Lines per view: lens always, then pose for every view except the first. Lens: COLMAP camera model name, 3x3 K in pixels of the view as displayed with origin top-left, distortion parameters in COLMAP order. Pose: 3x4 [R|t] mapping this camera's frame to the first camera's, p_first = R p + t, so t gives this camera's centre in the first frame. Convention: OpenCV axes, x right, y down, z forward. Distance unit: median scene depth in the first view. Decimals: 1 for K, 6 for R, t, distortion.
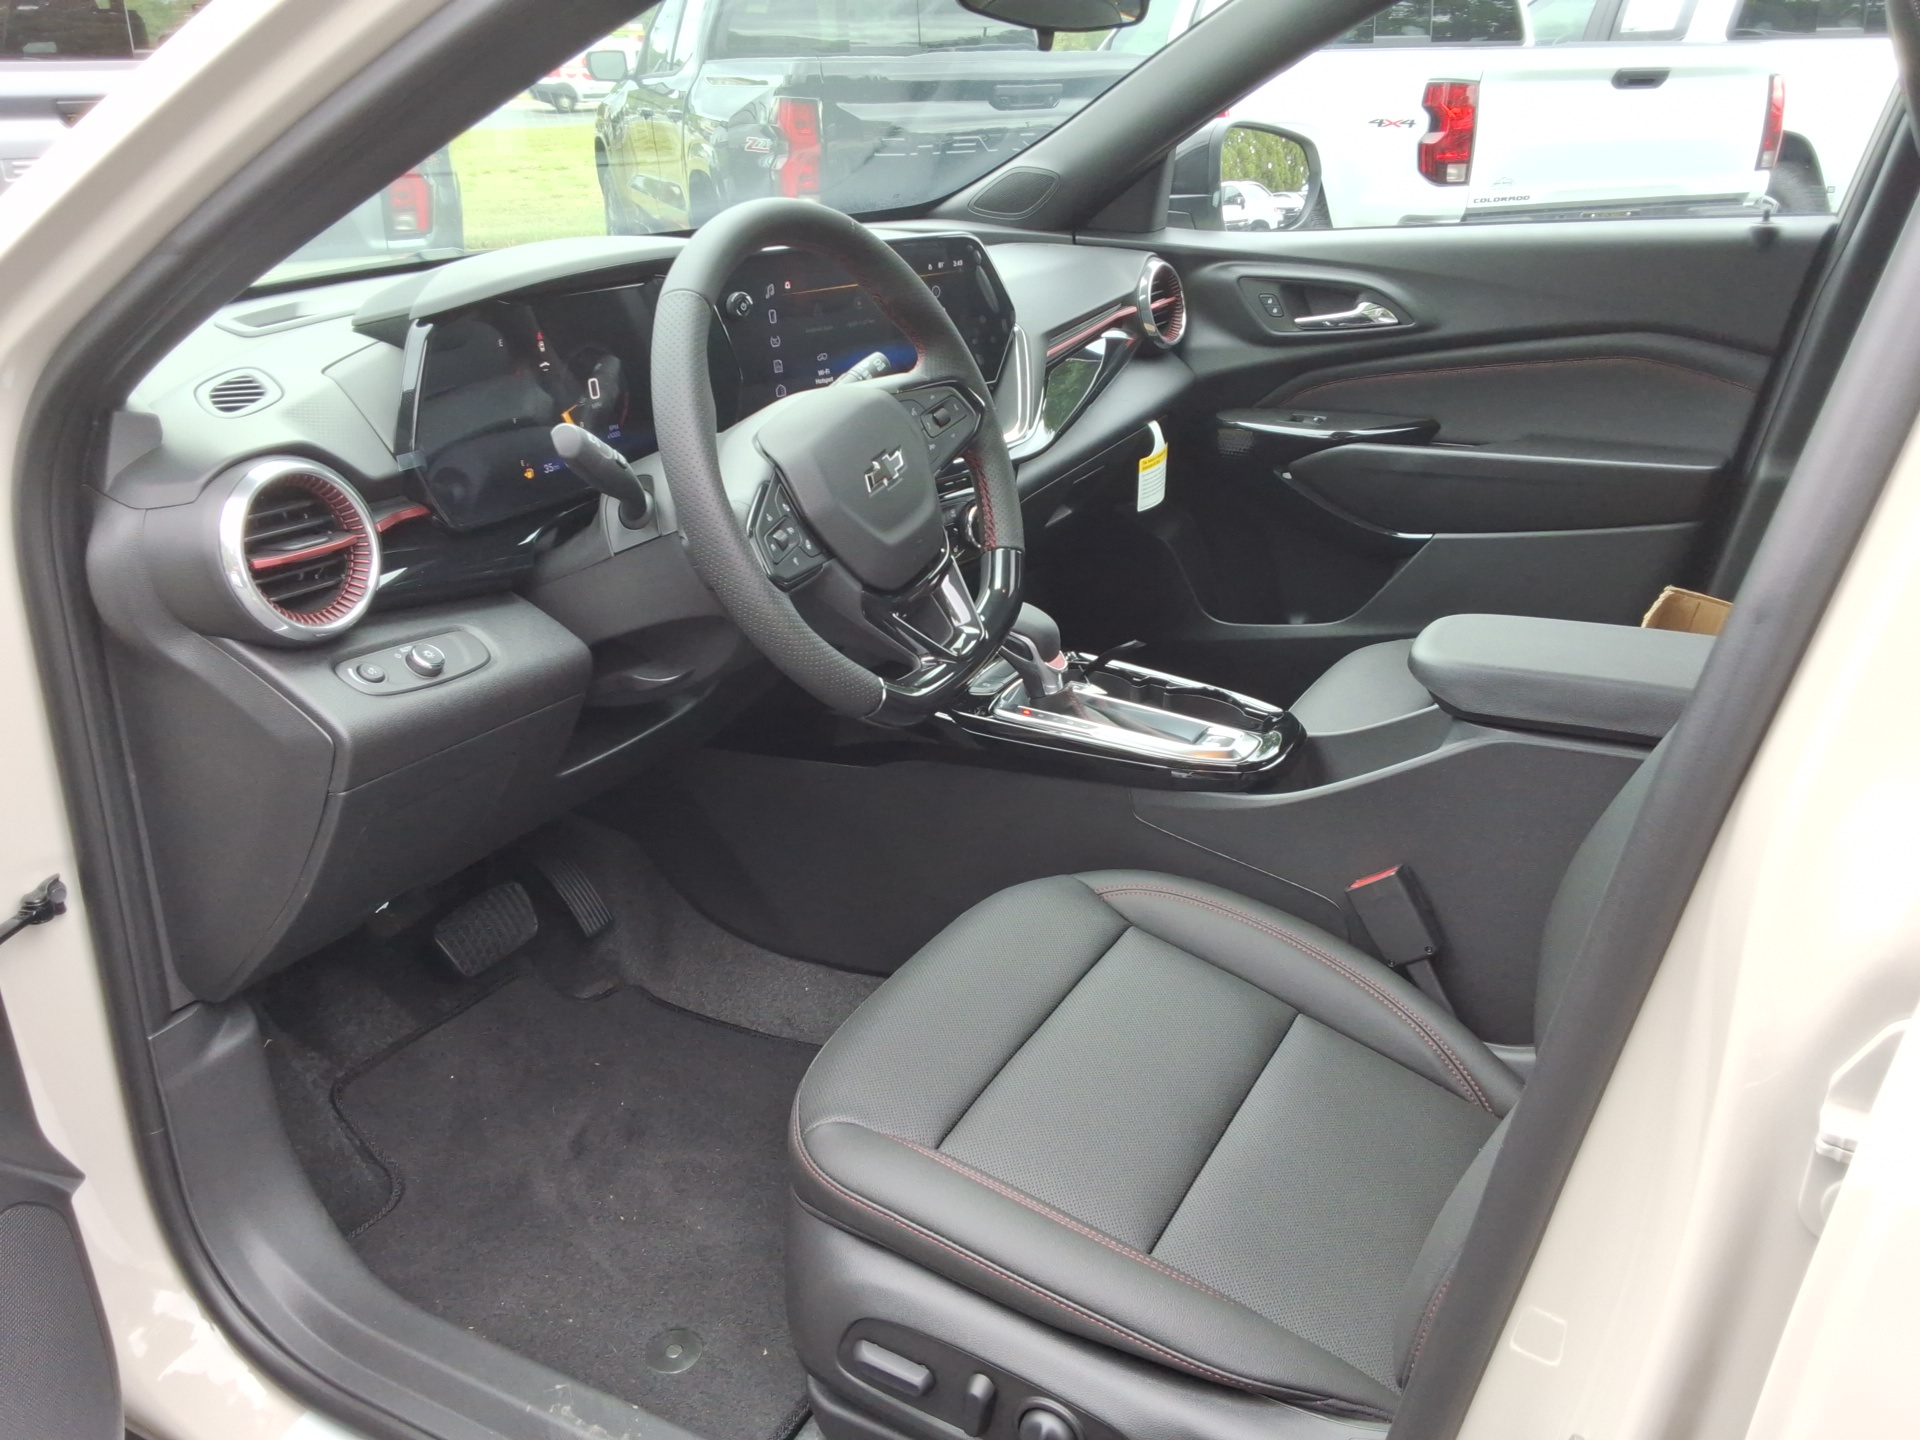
lens RADIAL K [[1553.7, 0, 956.5], [0, 1553.7, 721.1], [0, 0, 1]] dist [0.095152, -0.153114]
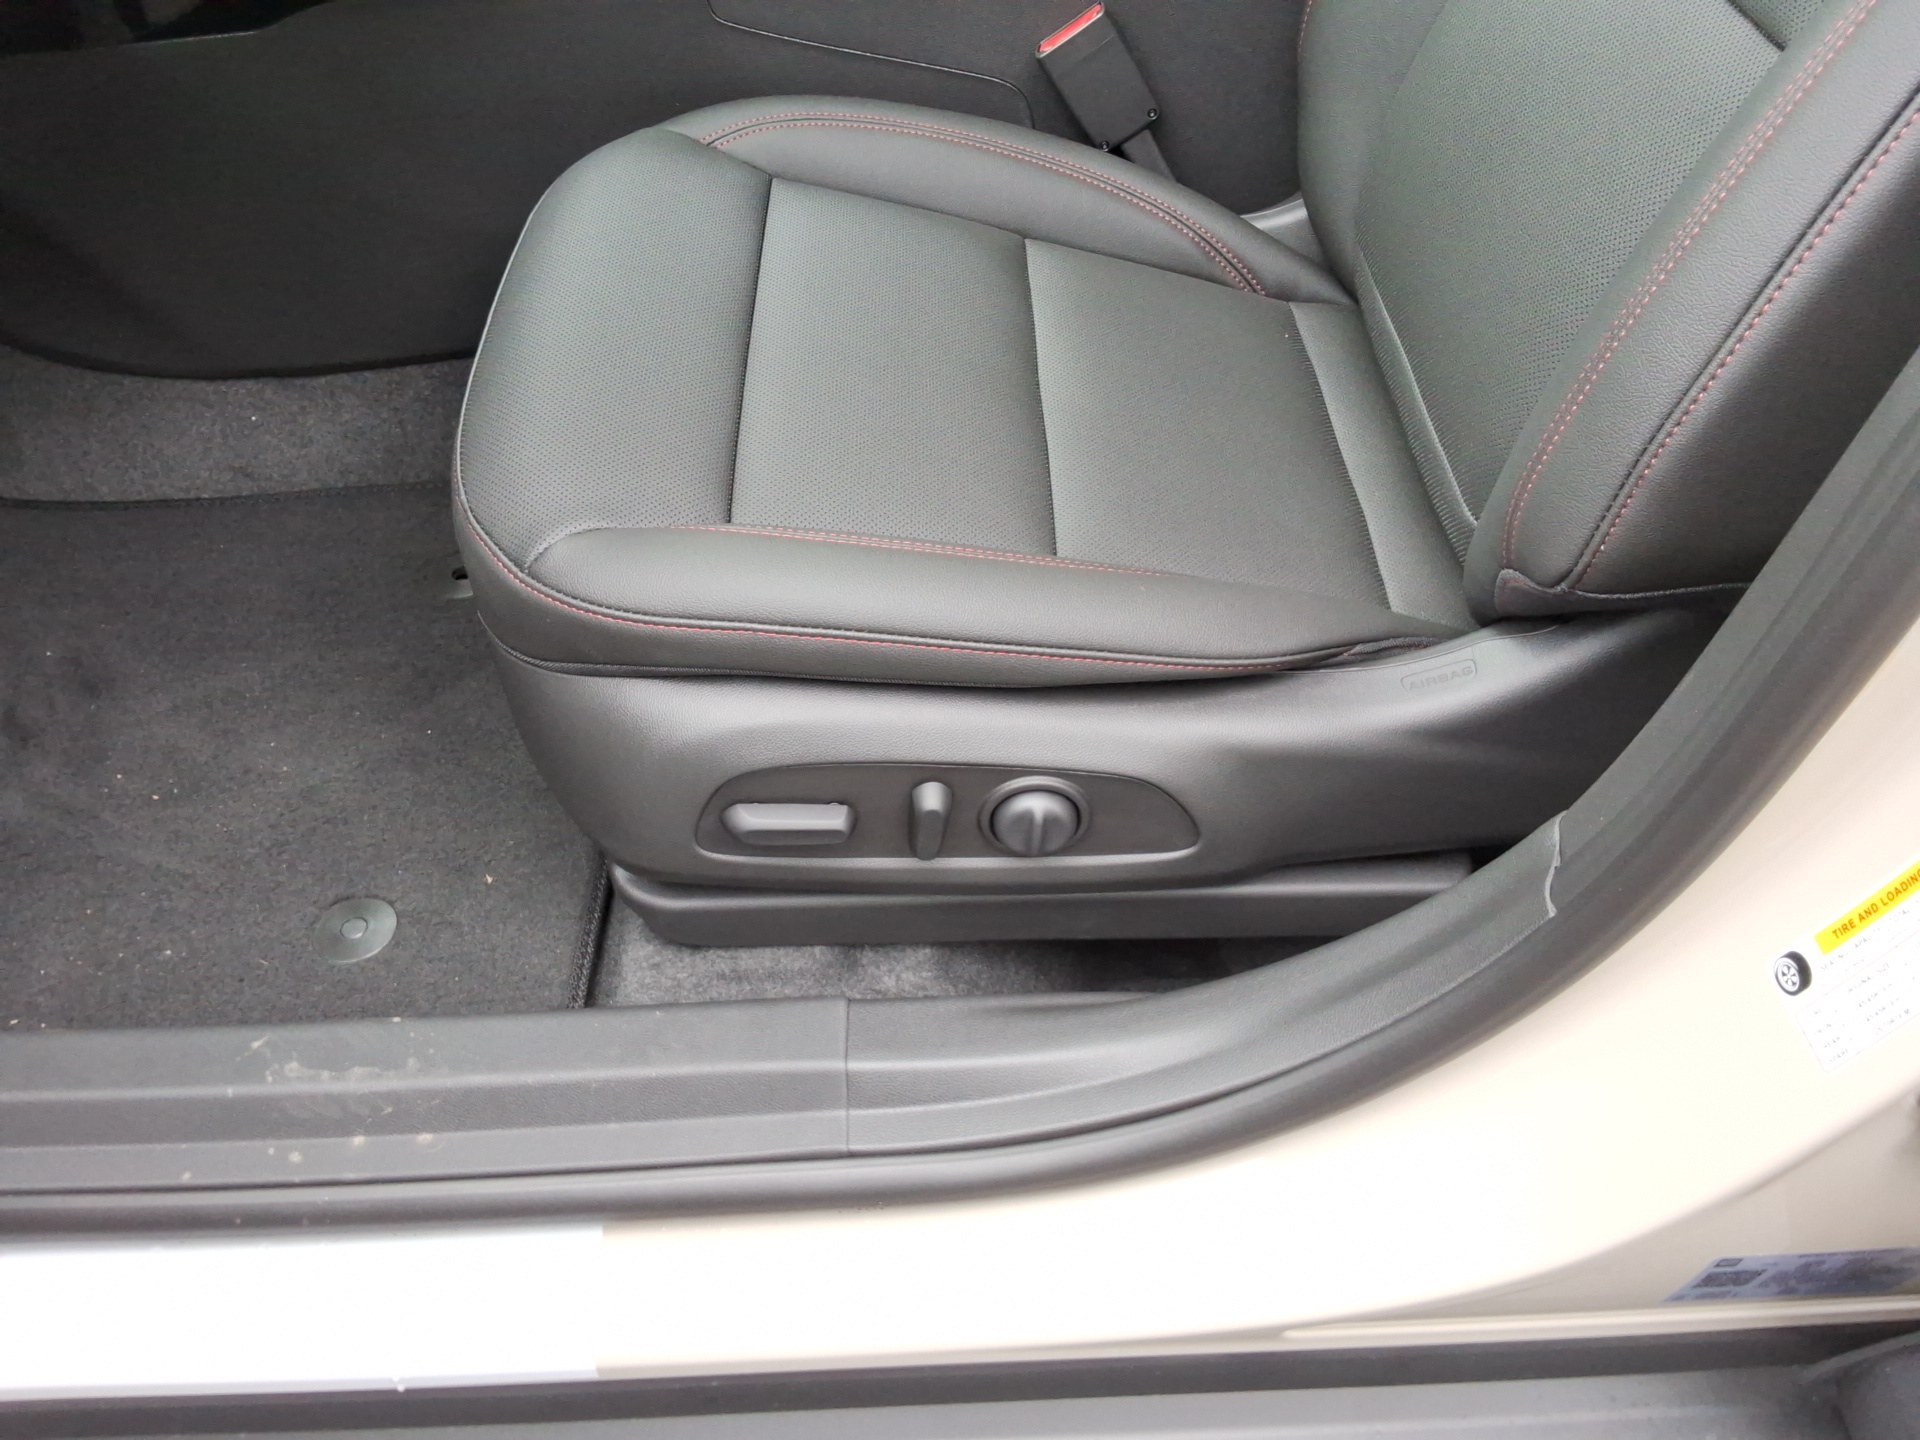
lens RADIAL K [[1553.7, 0, 967.1], [0, 1553.7, 707.0], [0, 0, 1]] dist [0.095152, -0.153114]
pose [[0.856705, -0.343613, 0.384690, -0.178249], [0.173929, 0.894566, 0.411703, 0.071888], [-0.485597, -0.285799, 0.826144, 0.316547]]
